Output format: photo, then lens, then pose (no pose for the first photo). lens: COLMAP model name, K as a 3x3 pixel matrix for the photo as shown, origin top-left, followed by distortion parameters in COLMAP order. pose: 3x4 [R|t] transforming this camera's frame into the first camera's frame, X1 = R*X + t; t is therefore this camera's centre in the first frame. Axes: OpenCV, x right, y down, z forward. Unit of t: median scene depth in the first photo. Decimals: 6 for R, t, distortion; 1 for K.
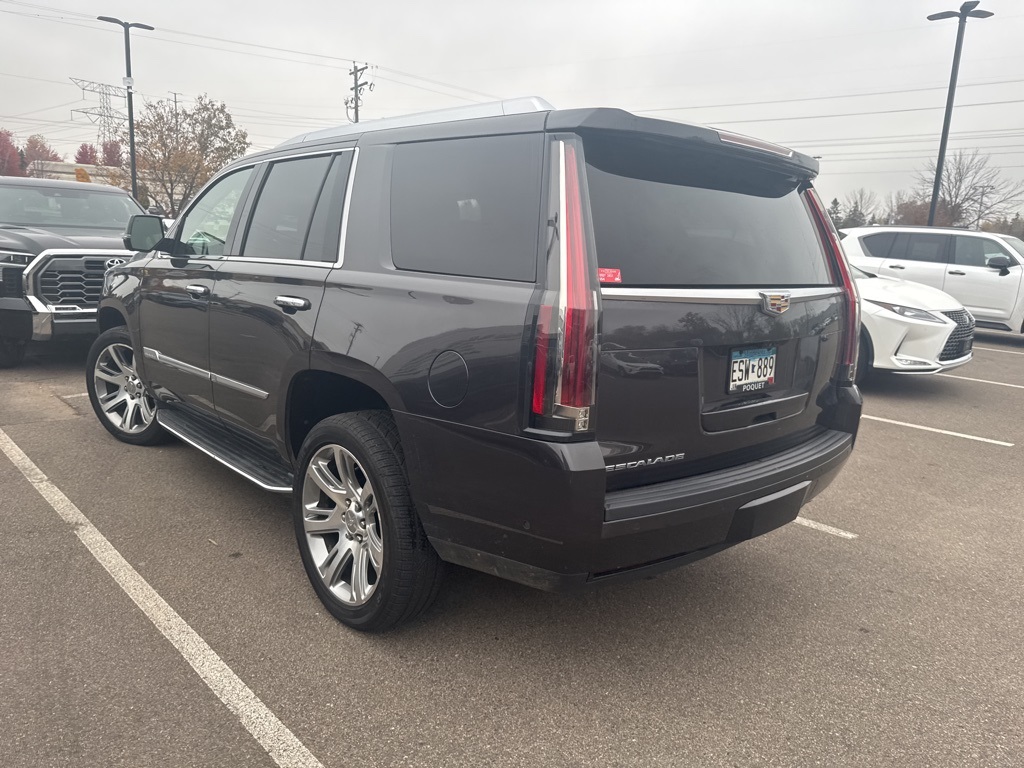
lens RADIAL K [[732.5, 0, 516.9], [0, 732.5, 385.4], [0, 0, 1]] dist [0.007072, -0.009519]
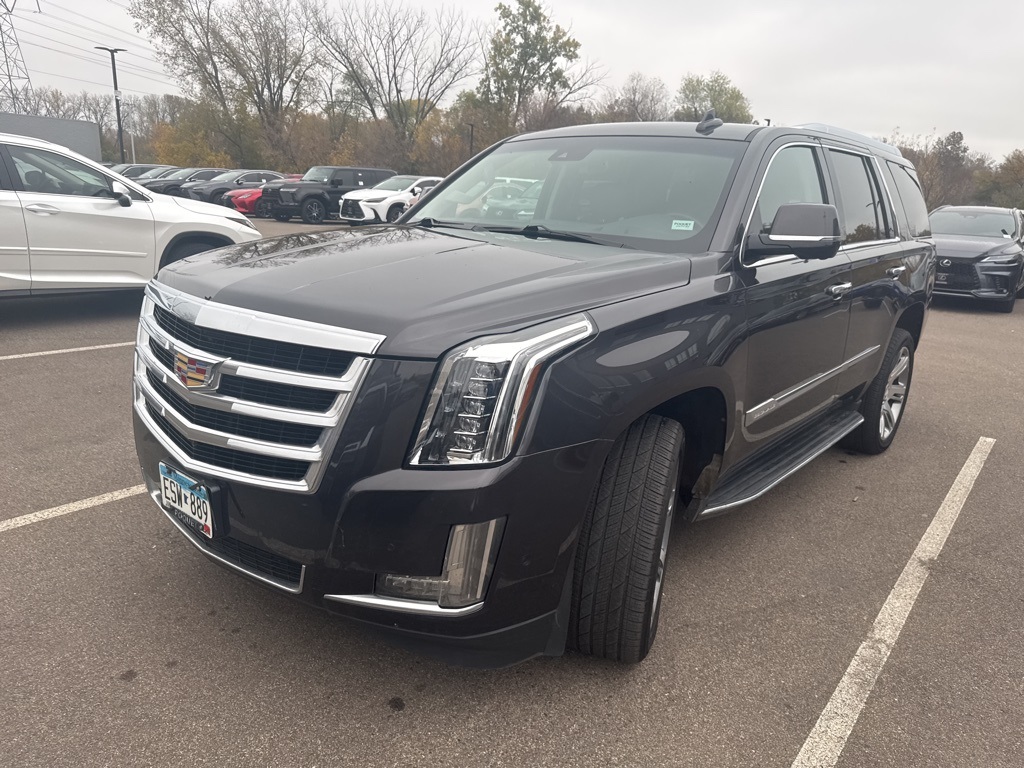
lens RADIAL K [[712.3, 0, 516.5], [0, 712.3, 386.7], [0, 0, 1]] dist [0.037688, -0.053352]
pose [[-0.125978, -0.310769, 0.942100, -1.419569], [0.127807, 0.936667, 0.326067, -0.403155], [-0.983766, 0.161484, -0.078281, 1.664683]]
